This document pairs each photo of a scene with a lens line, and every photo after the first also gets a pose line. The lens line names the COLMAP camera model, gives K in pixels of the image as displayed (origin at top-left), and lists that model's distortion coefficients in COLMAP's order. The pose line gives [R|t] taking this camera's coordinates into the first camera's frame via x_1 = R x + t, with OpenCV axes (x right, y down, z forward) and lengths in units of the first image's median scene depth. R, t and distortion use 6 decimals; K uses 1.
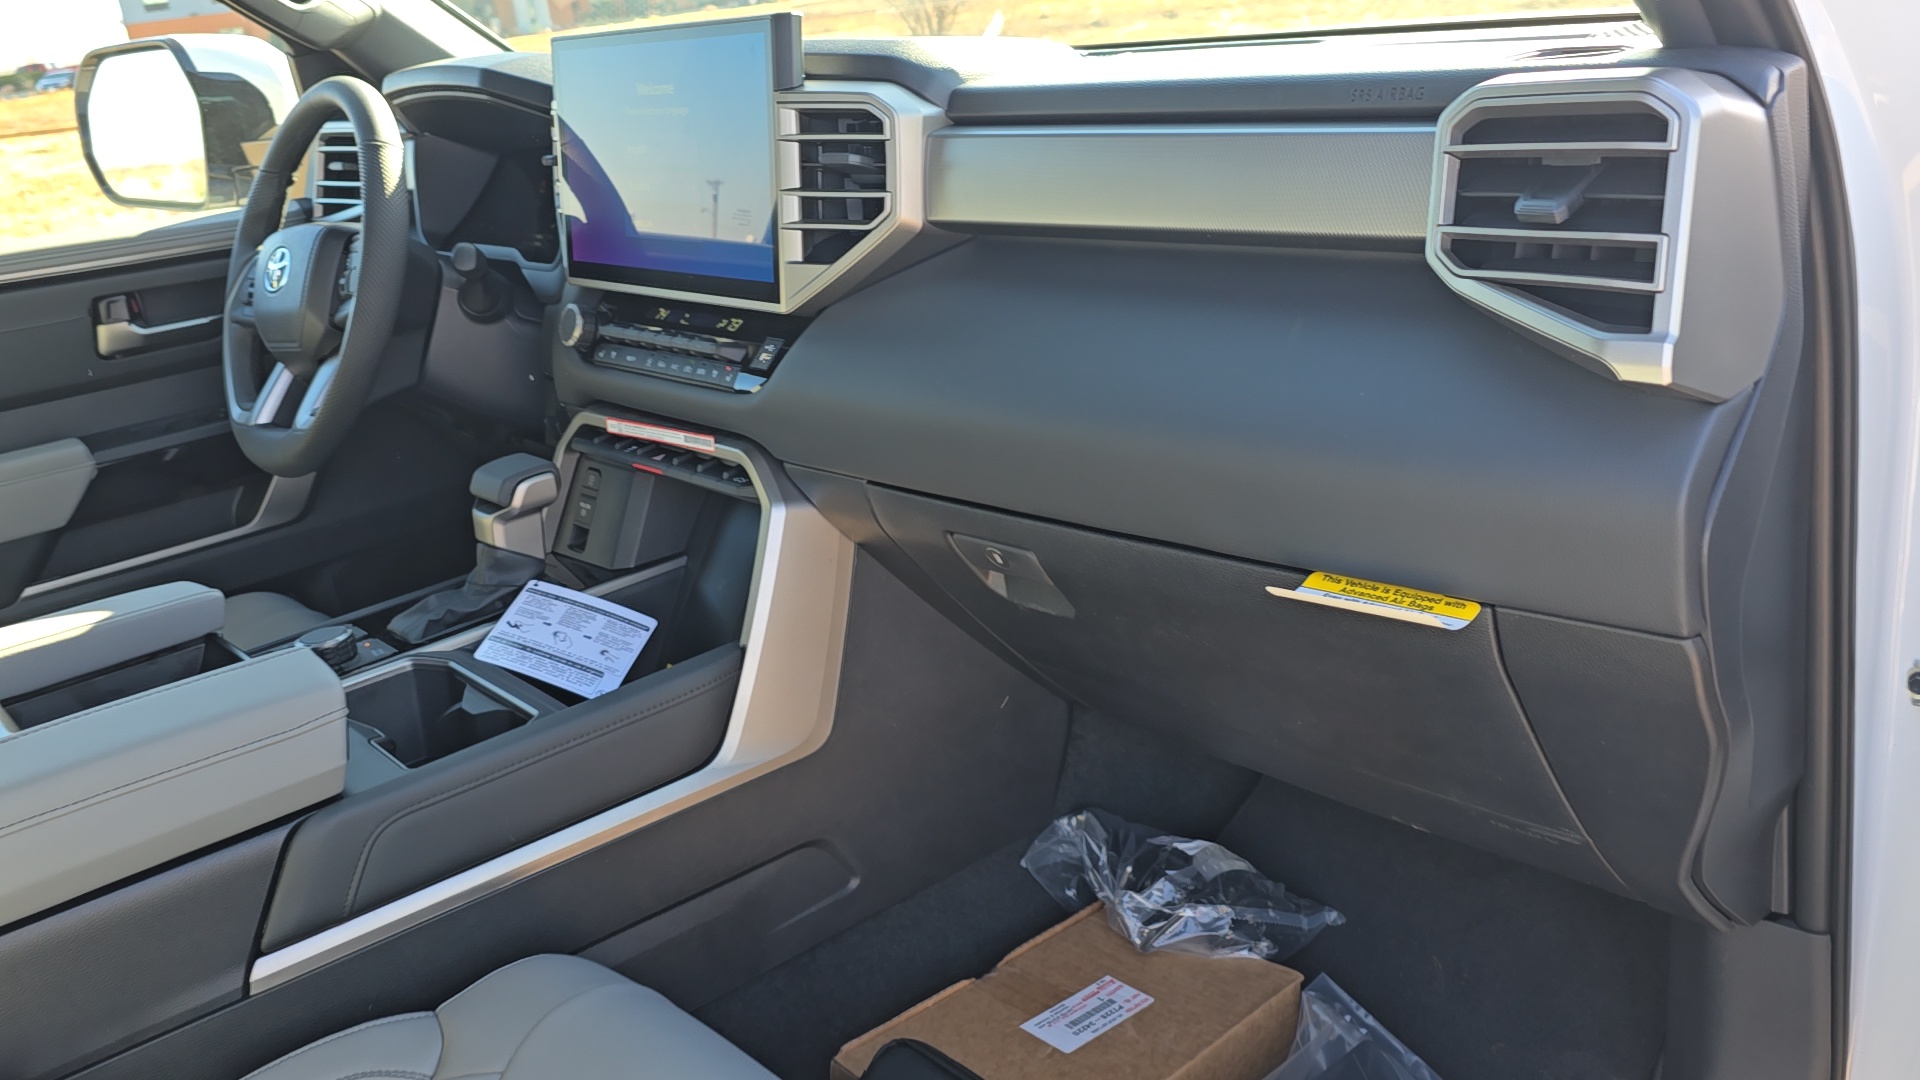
lens RADIAL K [[1618.6, 0, 972.7], [0, 1618.6, 534.6], [0, 0, 1]] dist [-0.010082, 0.000636]
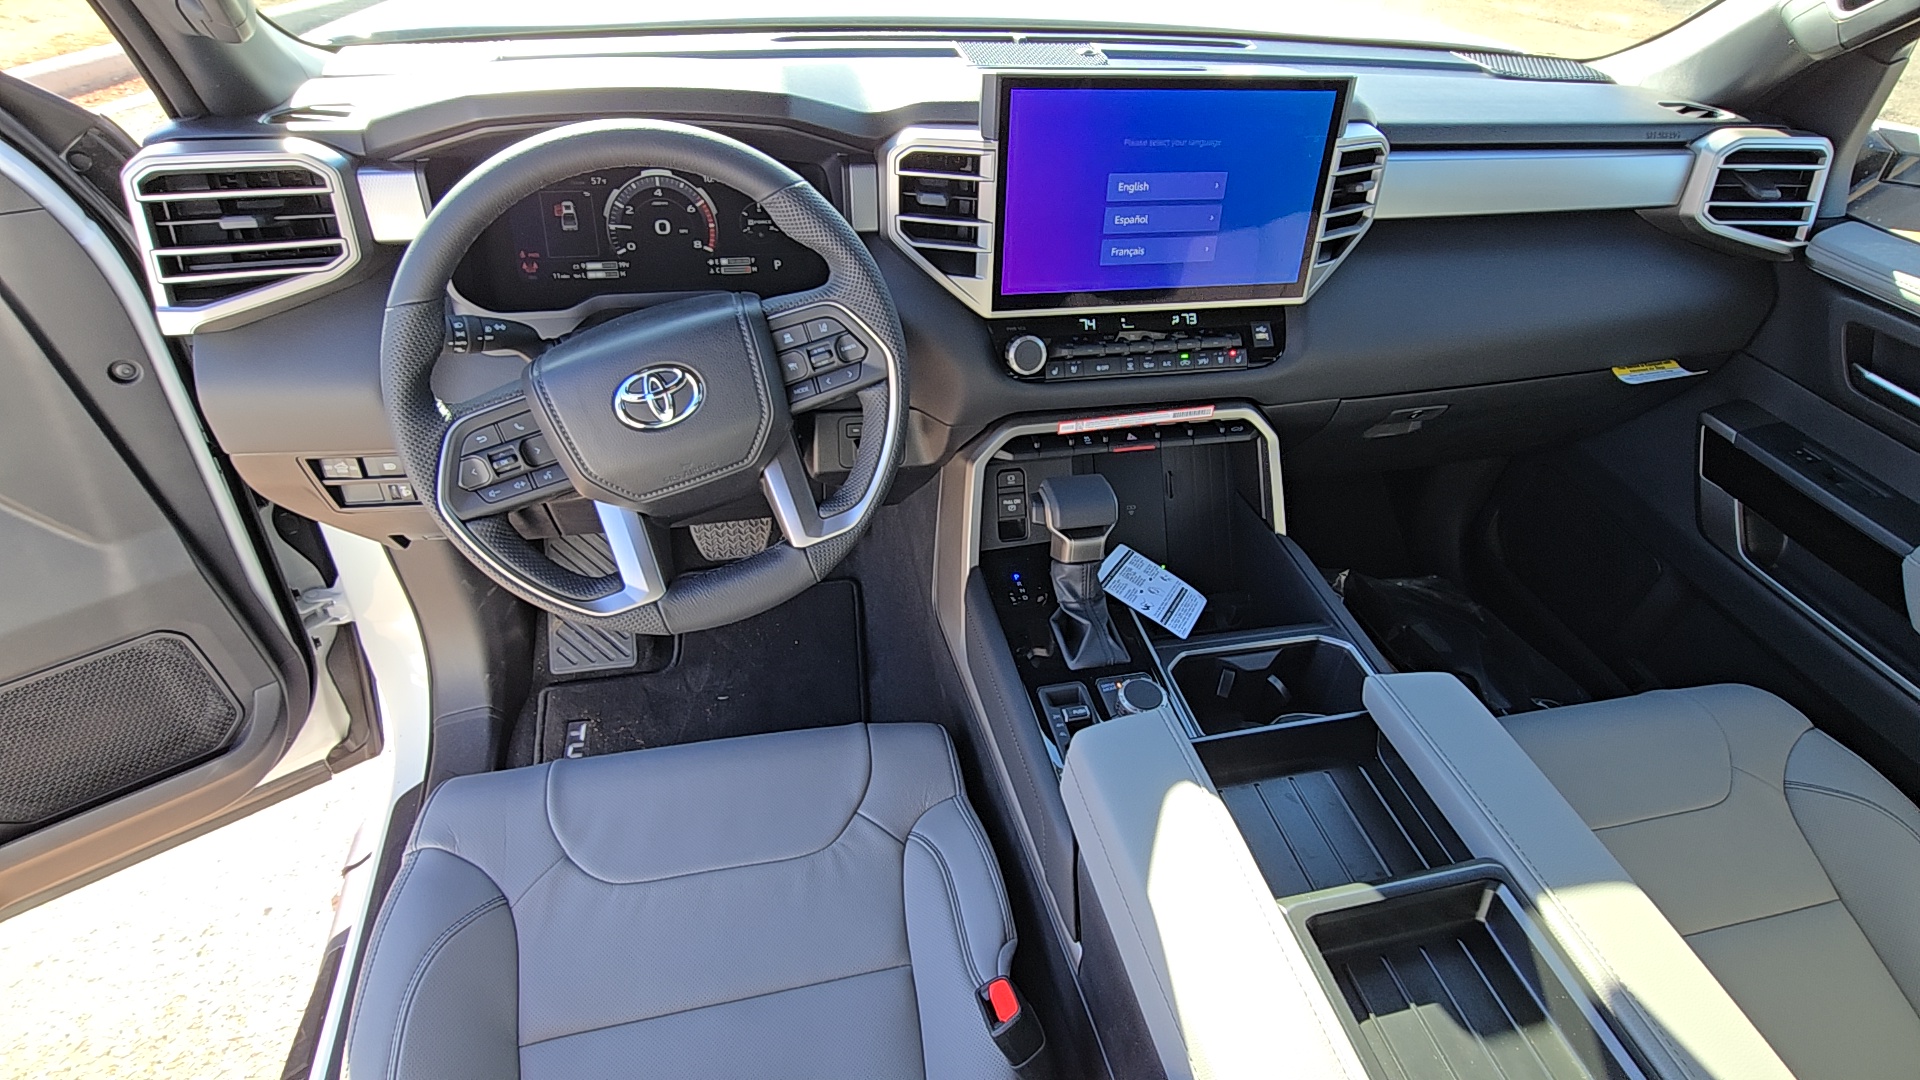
lens RADIAL K [[983.0, 0, 978.5], [0, 983.0, 542.0], [0, 0, 1]] dist [-0.000567, 0.001190]
pose [[0.457402, -0.428621, 0.779145, -0.971299], [0.193200, 0.903143, 0.383415, -0.320892], [-0.868019, -0.024844, 0.495909, 0.780554]]
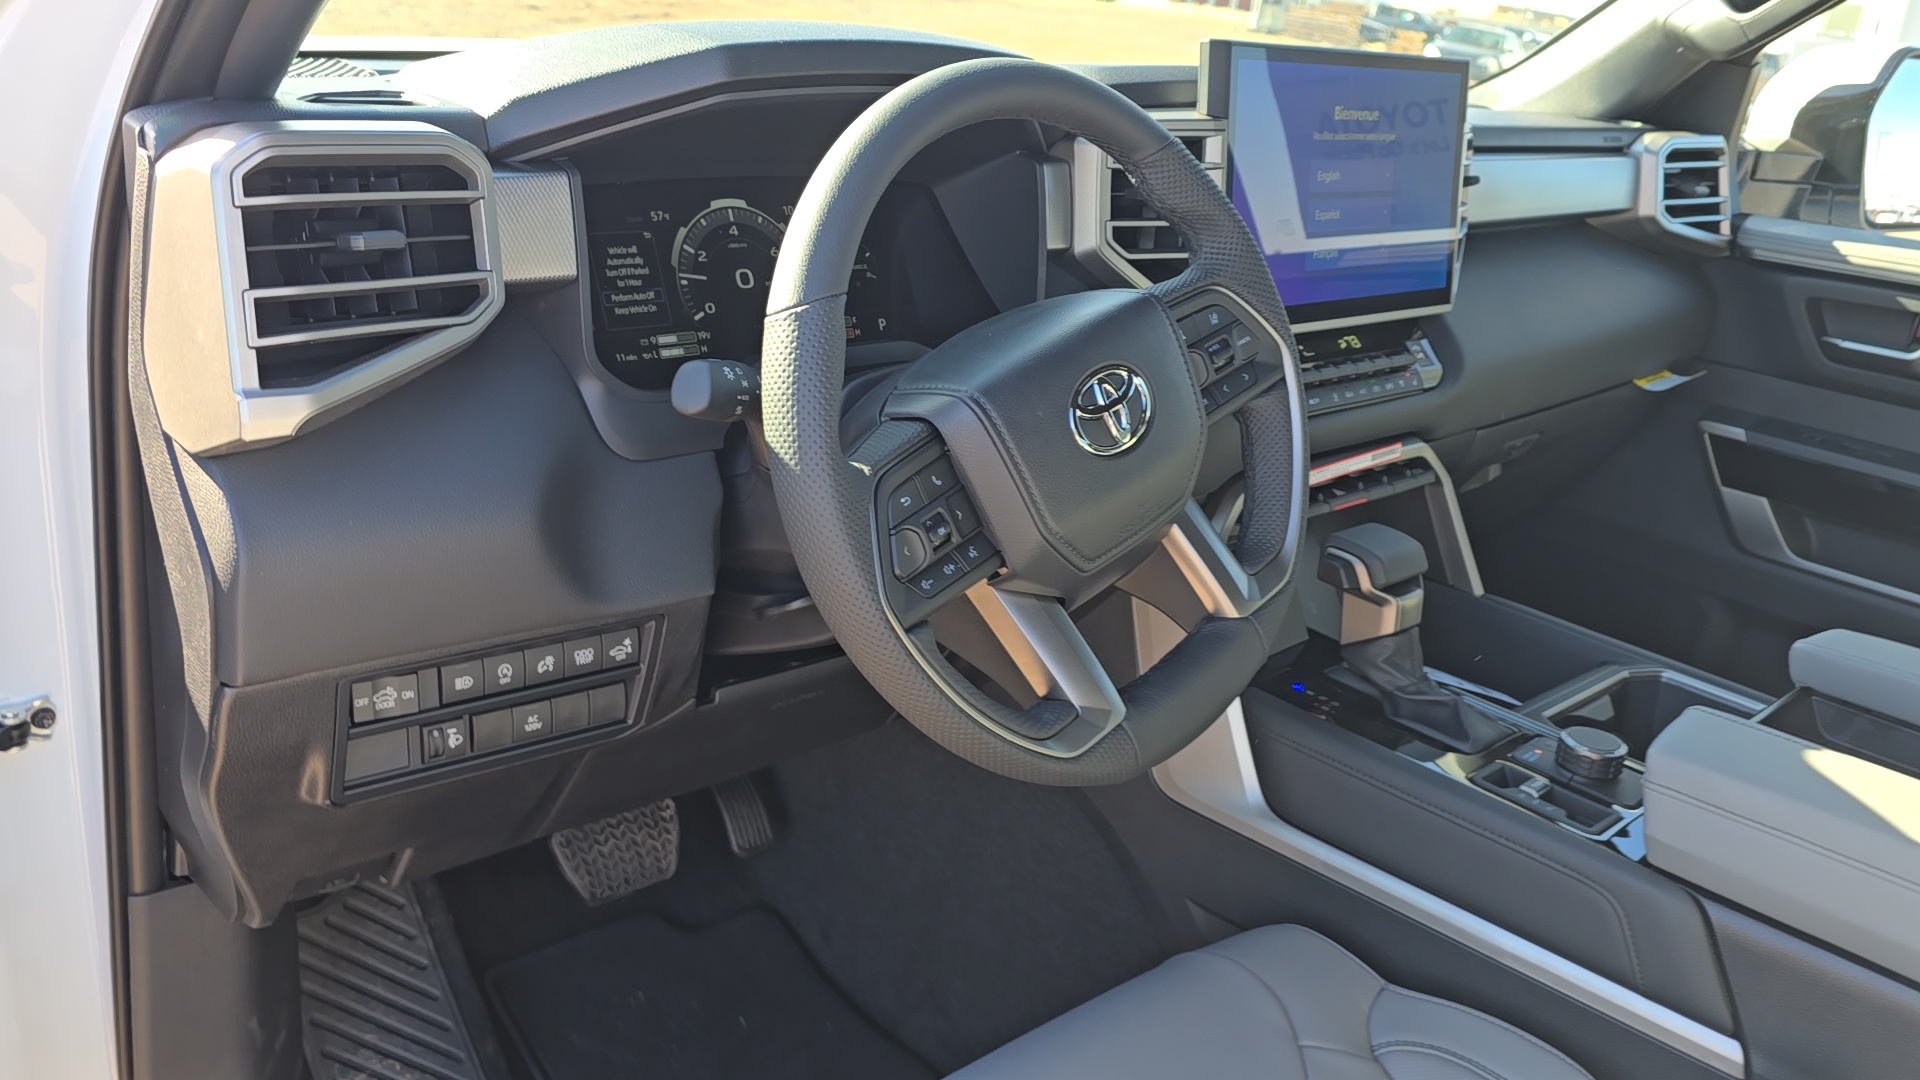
lens RADIAL K [[1618.6, 0, 972.7], [0, 1618.6, 534.6], [0, 0, 1]] dist [-0.010082, 0.000636]
pose [[-0.067119, -0.218123, 0.973611, -1.250003], [0.257164, 0.939059, 0.228110, -0.333434], [-0.964034, 0.265688, -0.006935, 1.339467]]
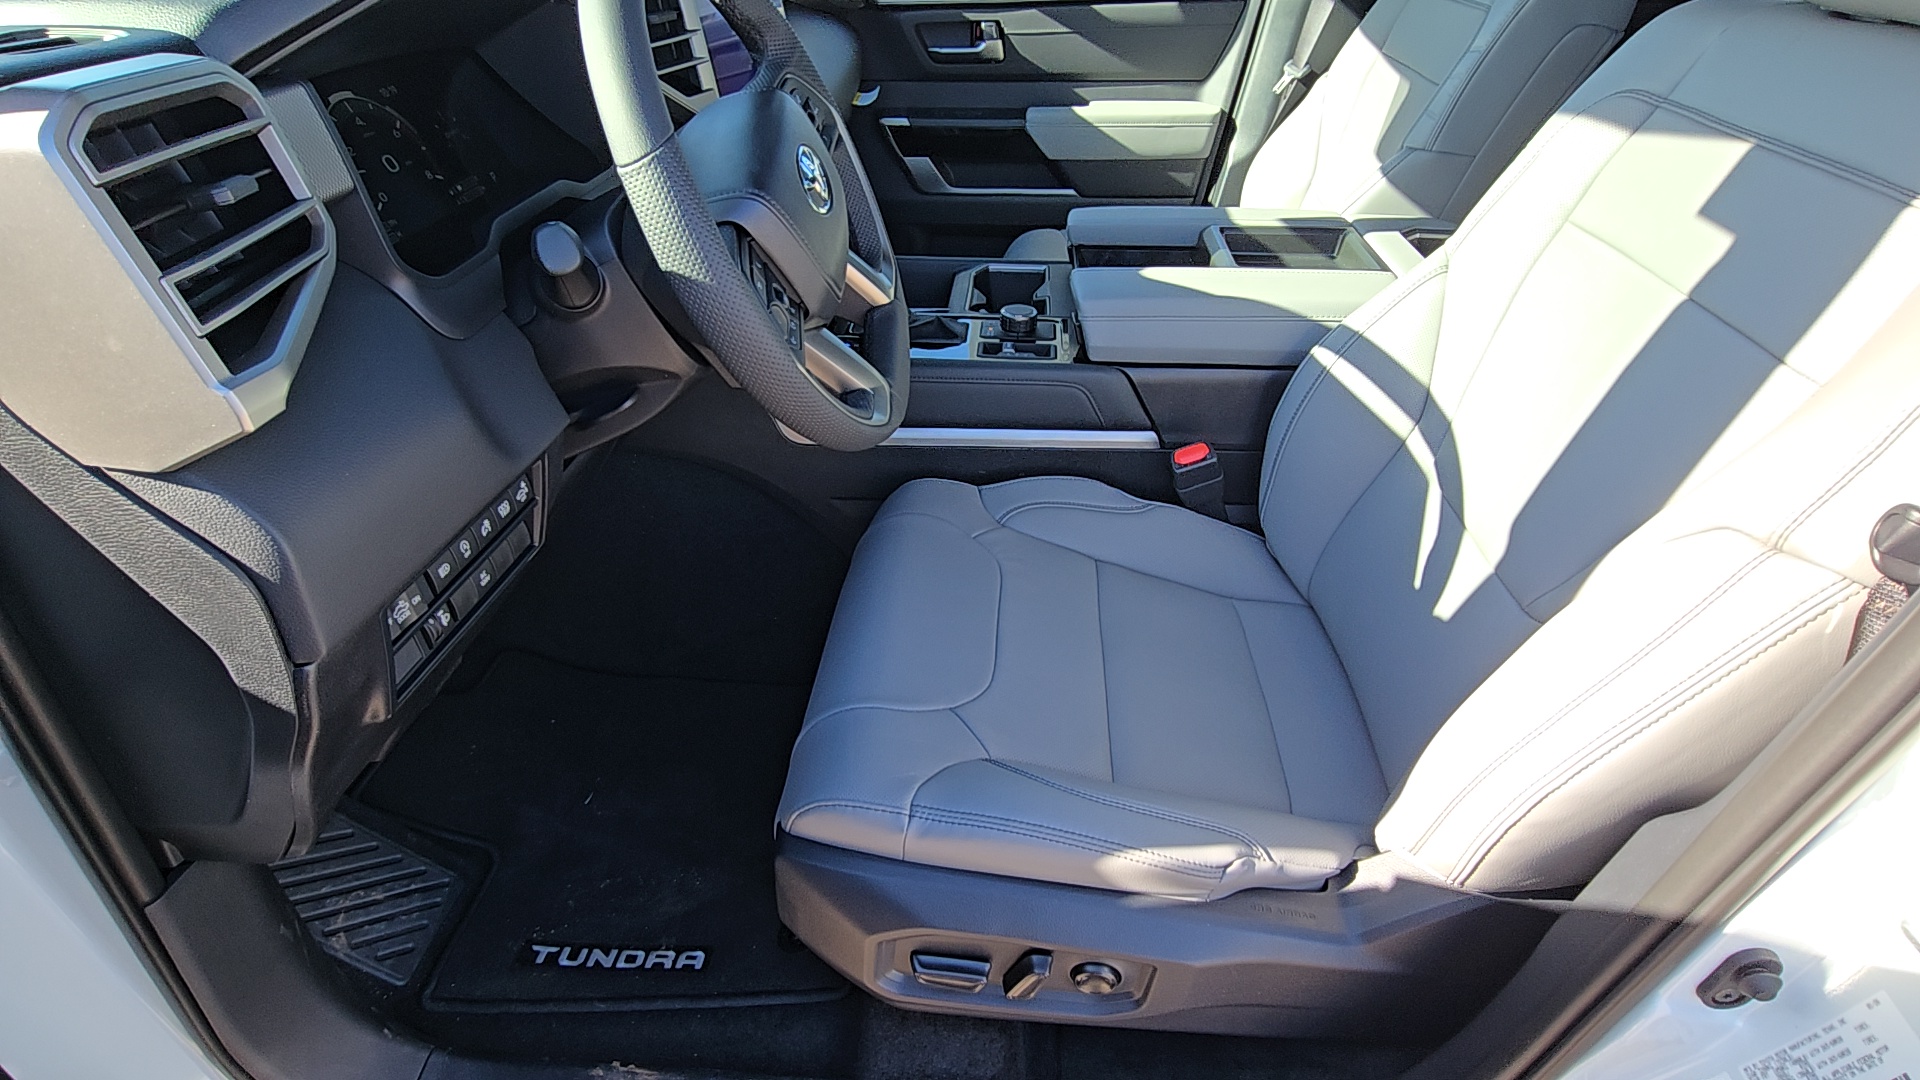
lens RADIAL K [[983.0, 0, 978.5], [0, 983.0, 542.0], [0, 0, 1]] dist [-0.000567, 0.001190]
pose [[-0.707216, -0.288896, 0.645279, -1.065933], [0.321042, 0.681952, 0.657171, -0.418474], [-0.629903, 0.671923, -0.389539, 1.582393]]
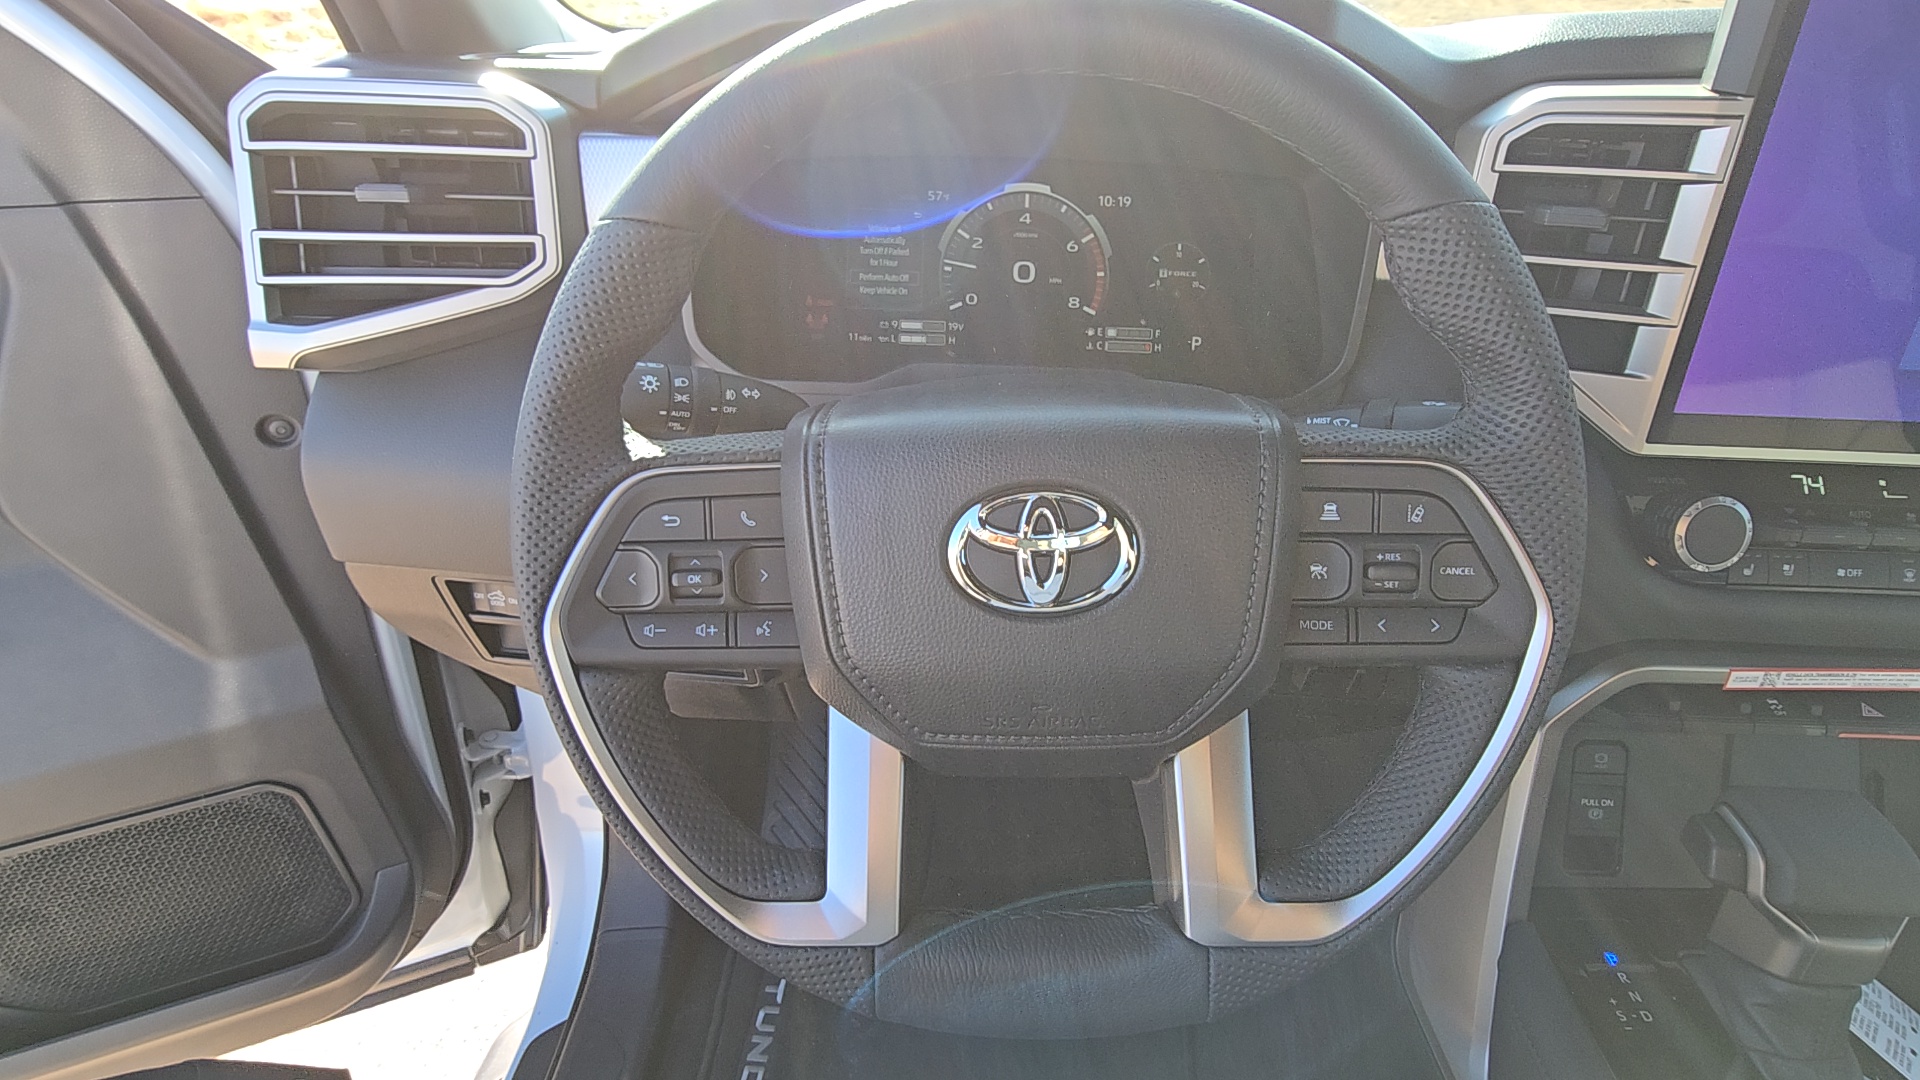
lens RADIAL K [[983.0, 0, 978.5], [0, 983.0, 542.0], [0, 0, 1]] dist [-0.000567, 0.001190]
pose [[0.669458, -0.252456, 0.698636, -0.750995], [0.147795, 0.966944, 0.207789, -0.269114], [-0.727999, -0.035851, 0.684640, 1.081779]]
